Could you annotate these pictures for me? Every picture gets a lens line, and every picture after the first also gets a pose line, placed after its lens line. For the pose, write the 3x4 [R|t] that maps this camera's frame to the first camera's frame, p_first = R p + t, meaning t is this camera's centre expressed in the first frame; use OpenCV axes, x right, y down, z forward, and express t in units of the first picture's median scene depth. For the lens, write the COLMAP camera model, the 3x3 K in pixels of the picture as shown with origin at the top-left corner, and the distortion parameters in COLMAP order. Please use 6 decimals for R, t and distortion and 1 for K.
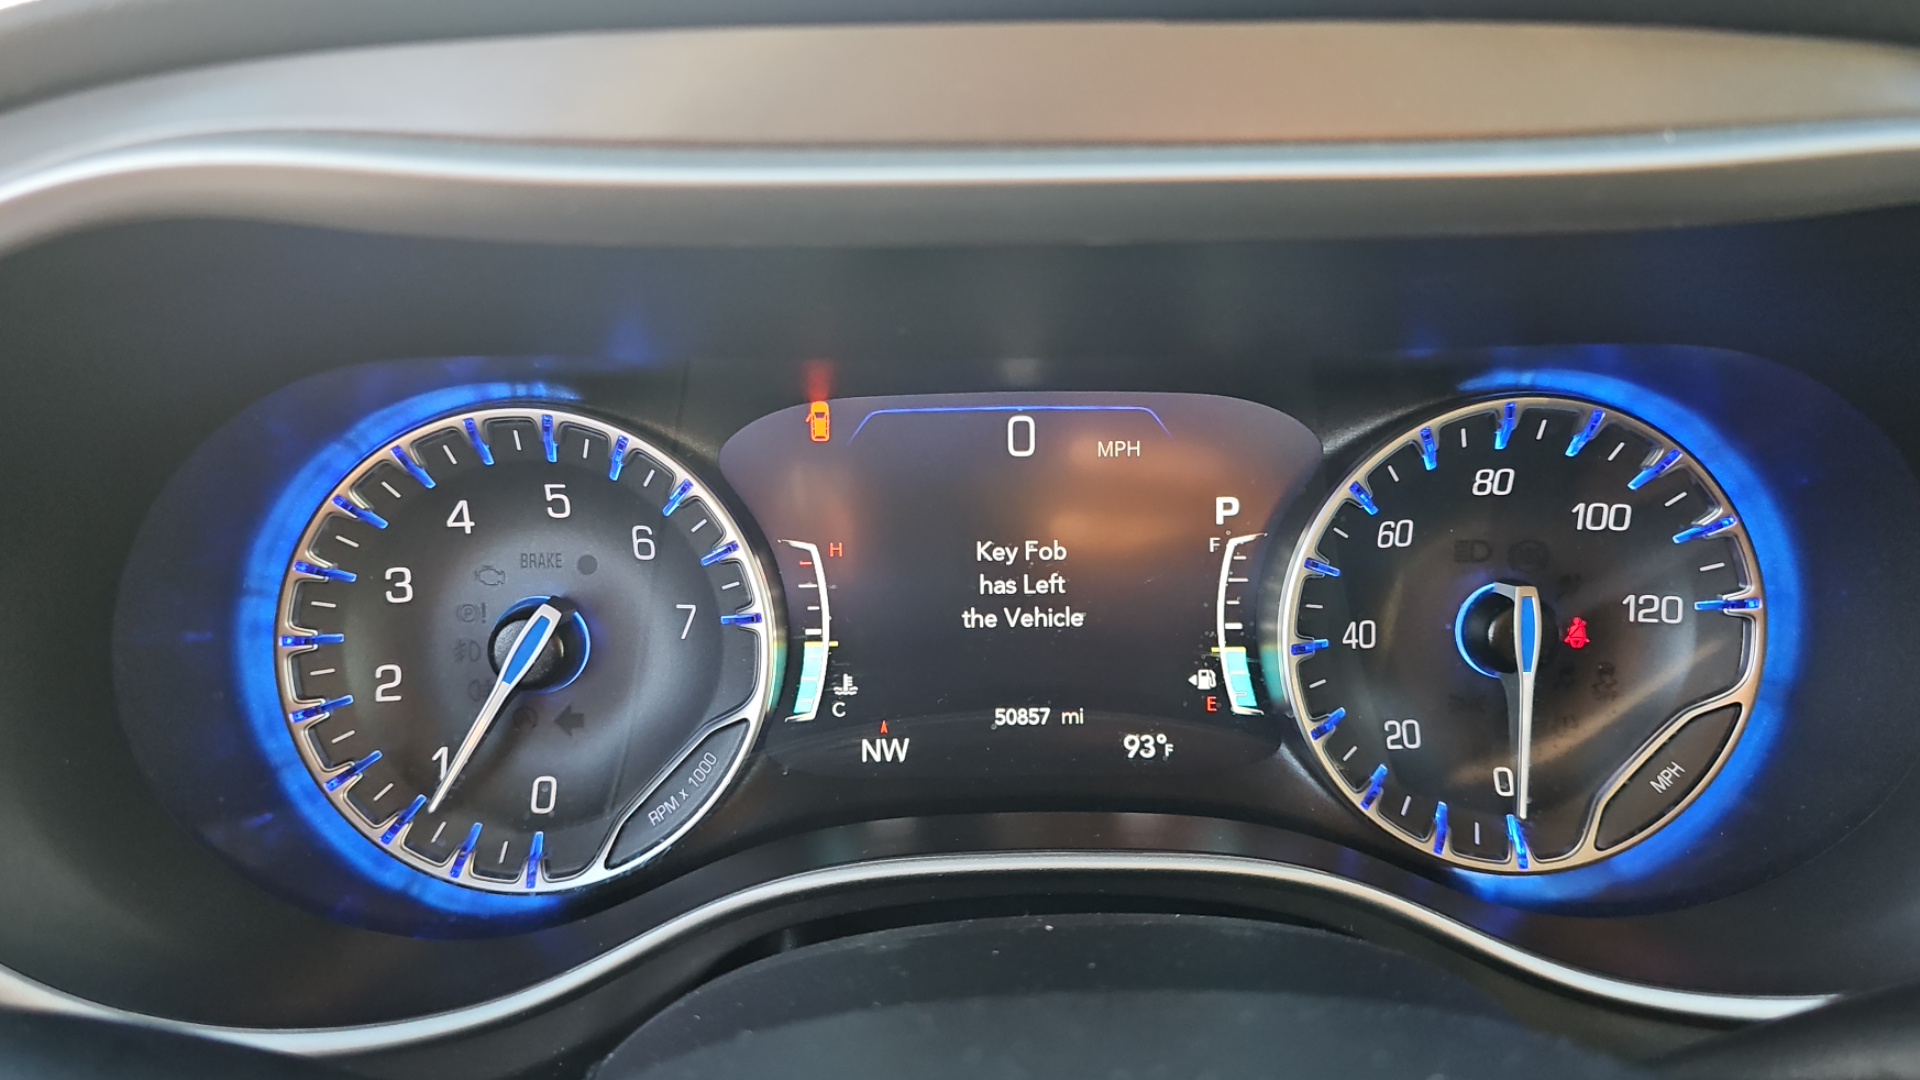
lens RADIAL K [[1469.1, 0, 966.7], [0, 1469.1, 497.5], [0, 0, 1]] dist [0.005650, 0.001679]
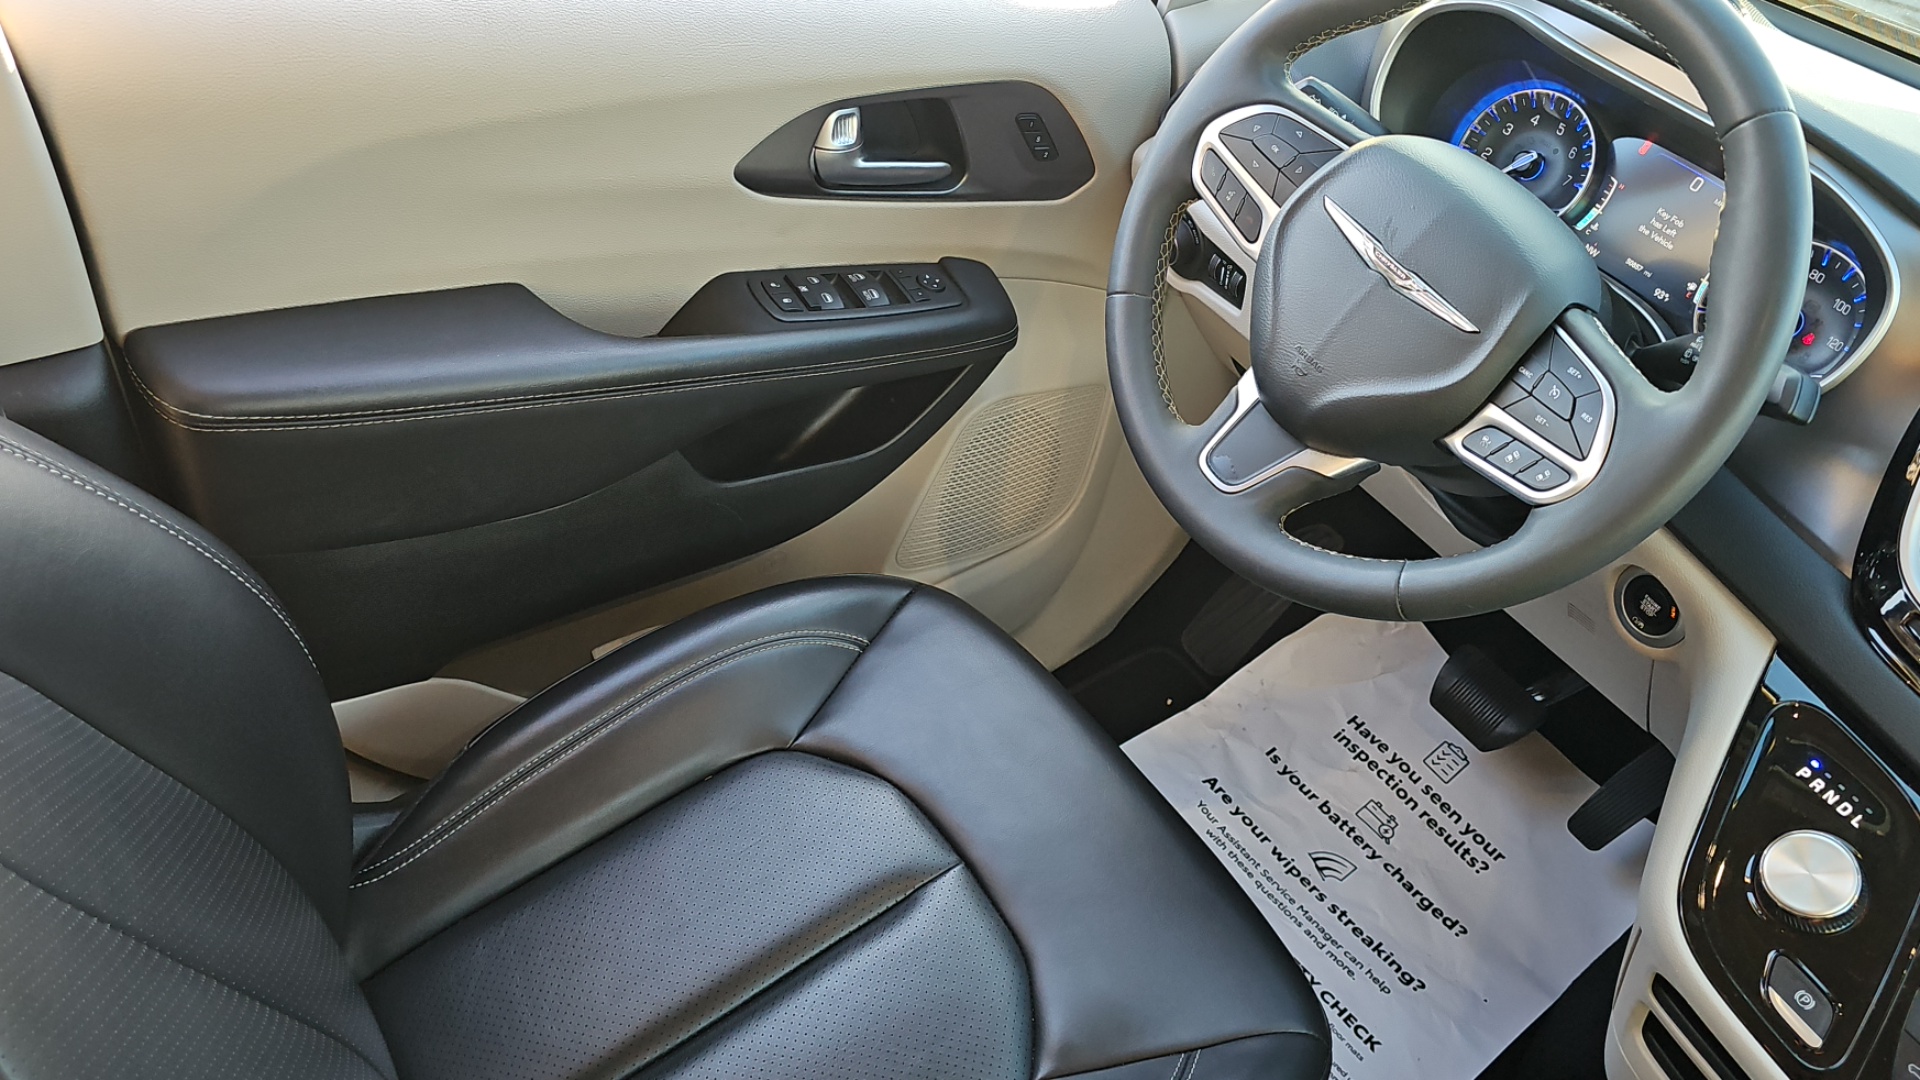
lens RADIAL K [[1408.6, 0, 970.2], [0, 1408.6, 522.2], [0, 0, 1]] dist [0.064140, -0.072310]
pose [[0.549248, 0.626207, -0.553345, 1.340179], [-0.510601, 0.775667, 0.370983, 0.179687], [0.661524, 0.078777, 0.745775, -2.239846]]
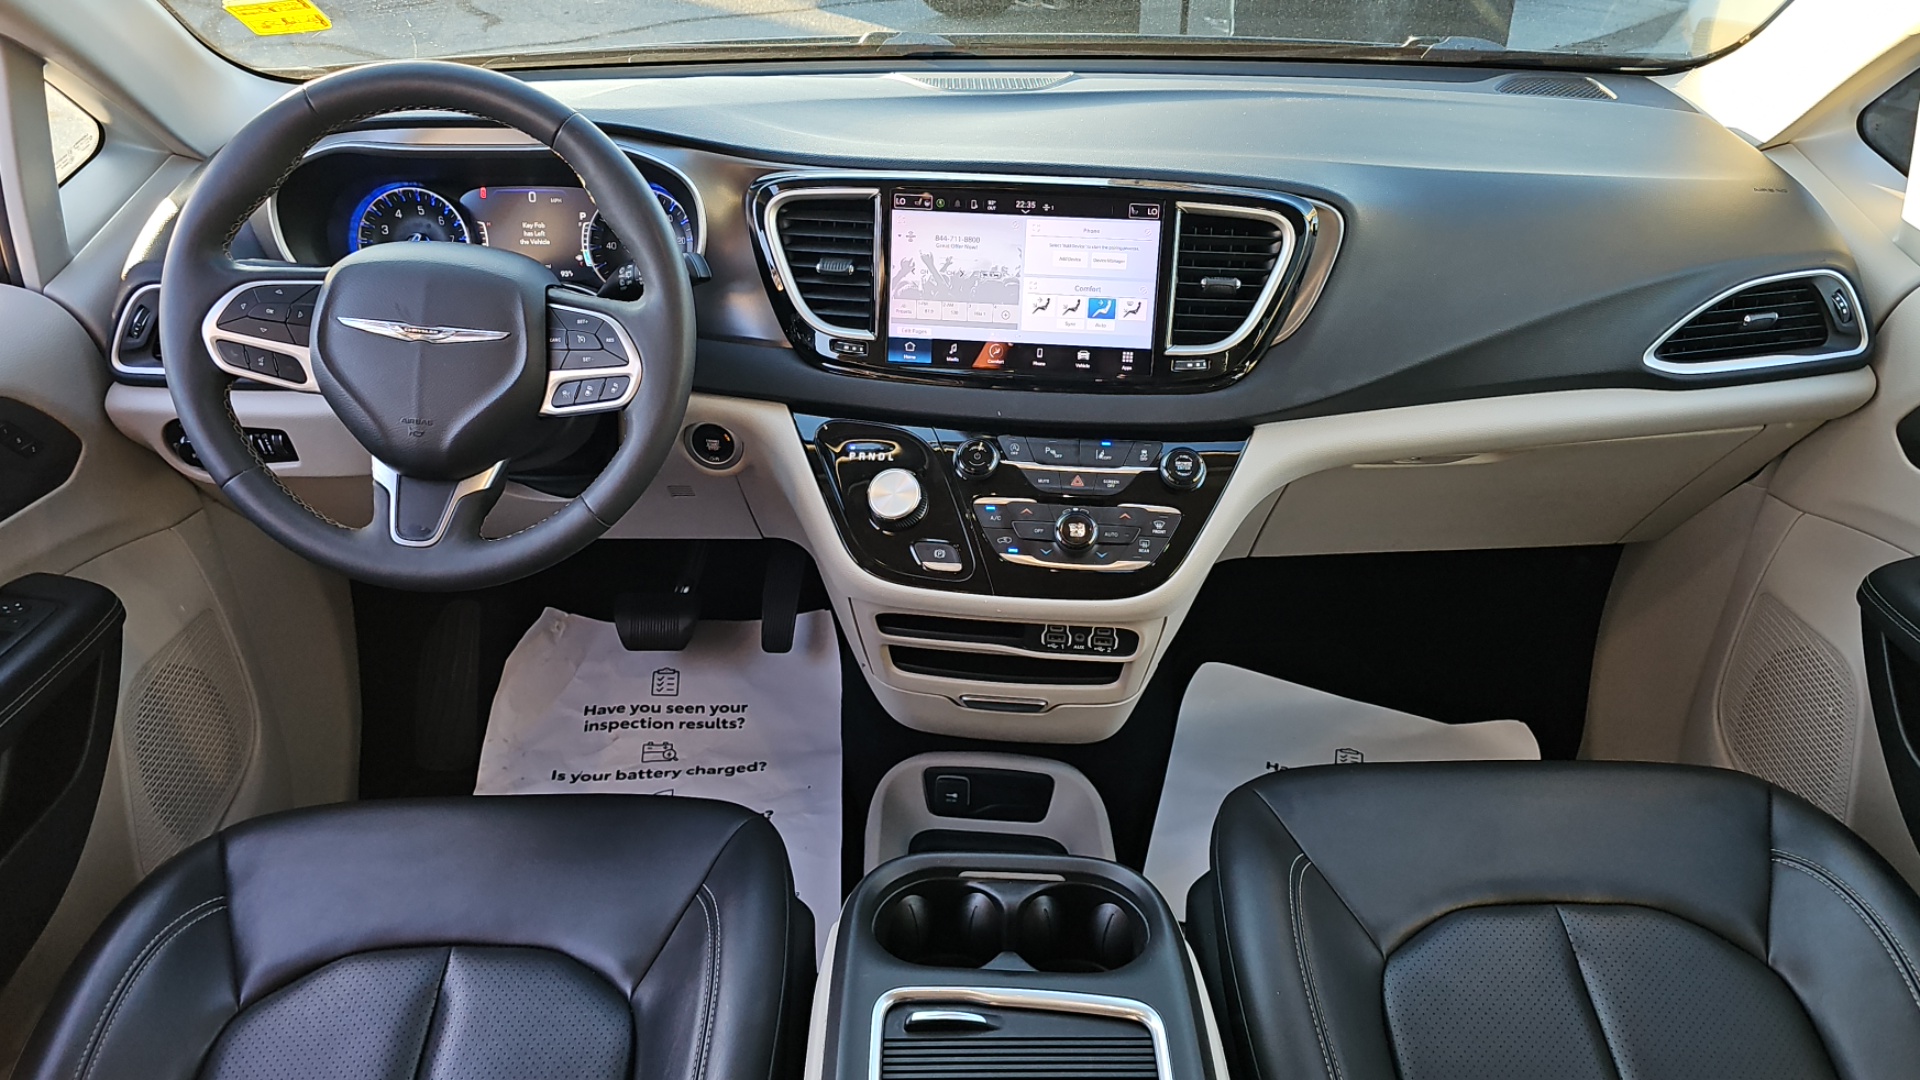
lens RADIAL K [[1408.6, 0, 970.2], [0, 1408.6, 522.2], [0, 0, 1]] dist [0.064140, -0.072310]
pose [[0.999832, 0.010575, -0.014940, 1.421927], [-0.008899, 0.994103, 0.108077, 0.451449], [0.015995, -0.107926, 0.994030, -3.262119]]
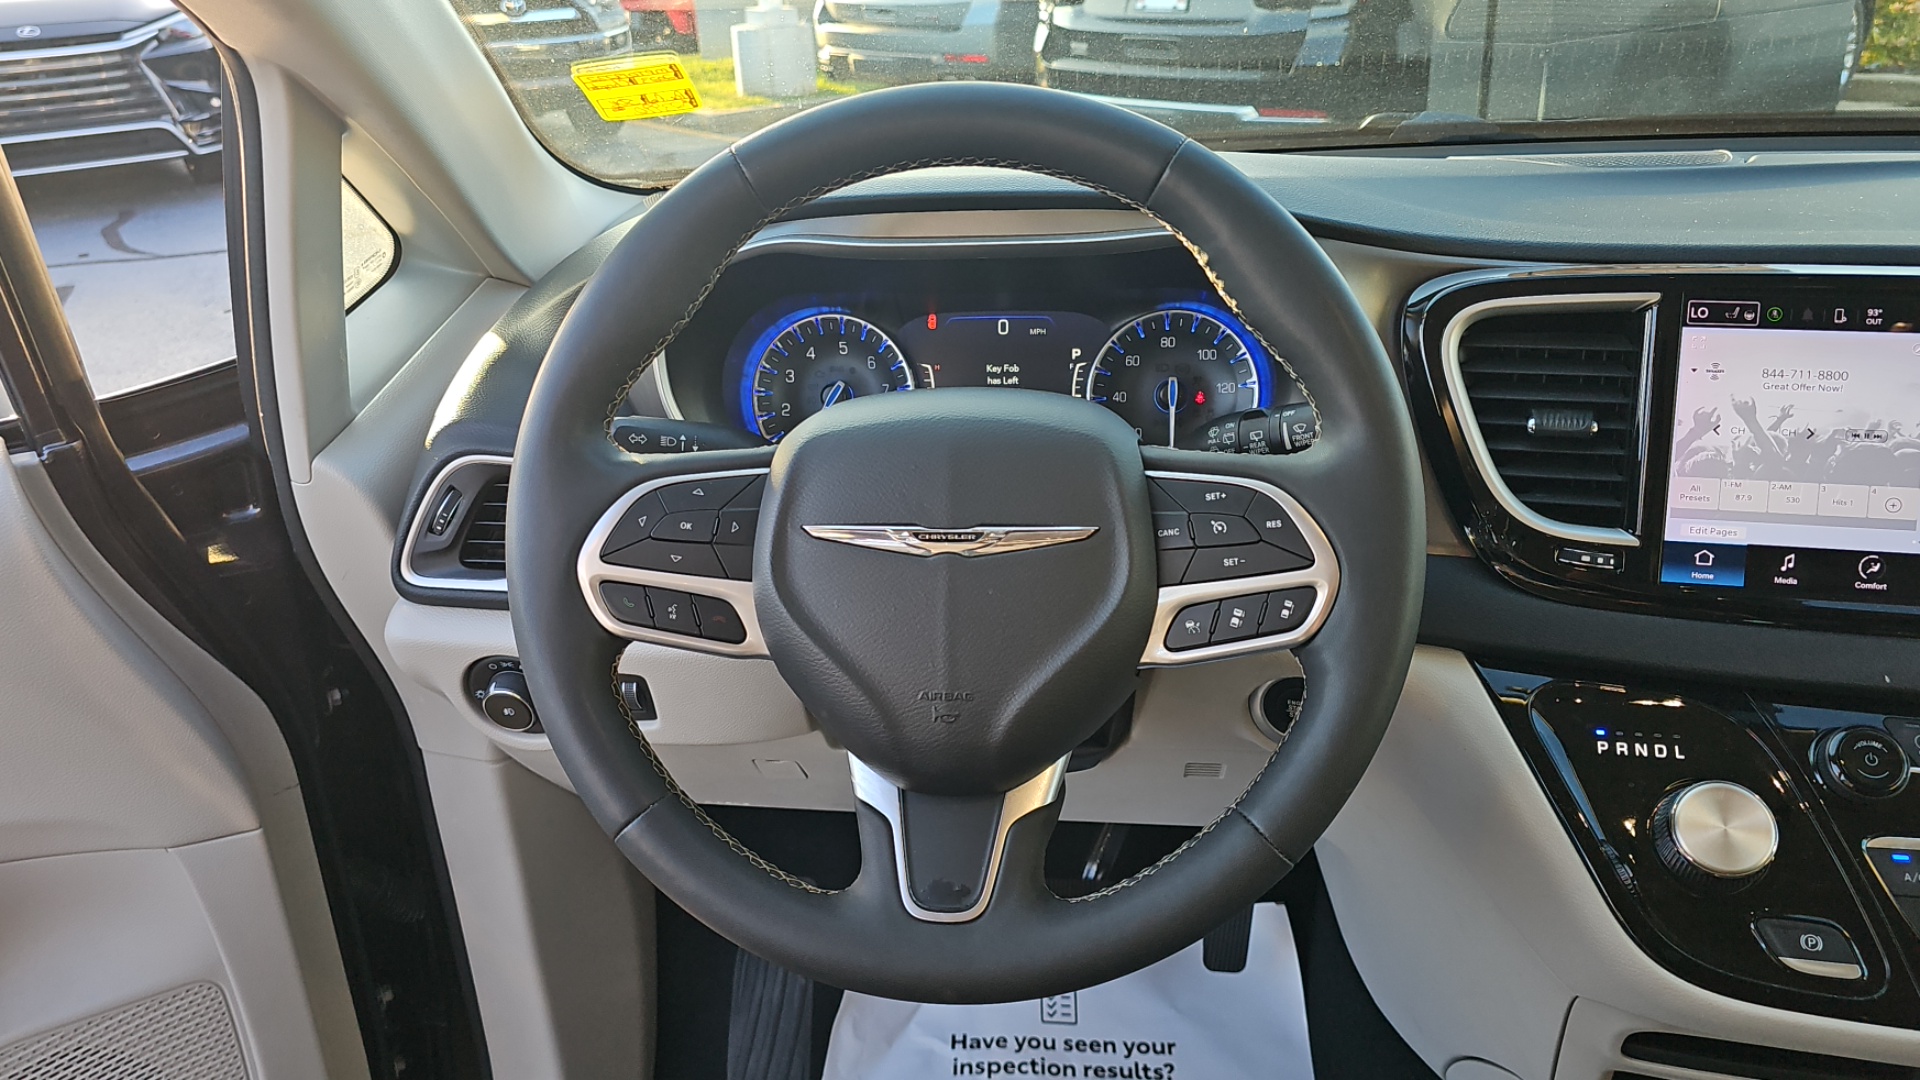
lens RADIAL K [[1408.6, 0, 970.2], [0, 1408.6, 522.2], [0, 0, 1]] dist [0.064140, -0.072310]
pose [[0.992543, 0.014925, -0.120979, 0.322391], [-0.016311, 0.999812, -0.010476, 0.378677], [0.120800, 0.012371, 0.992600, -1.776000]]
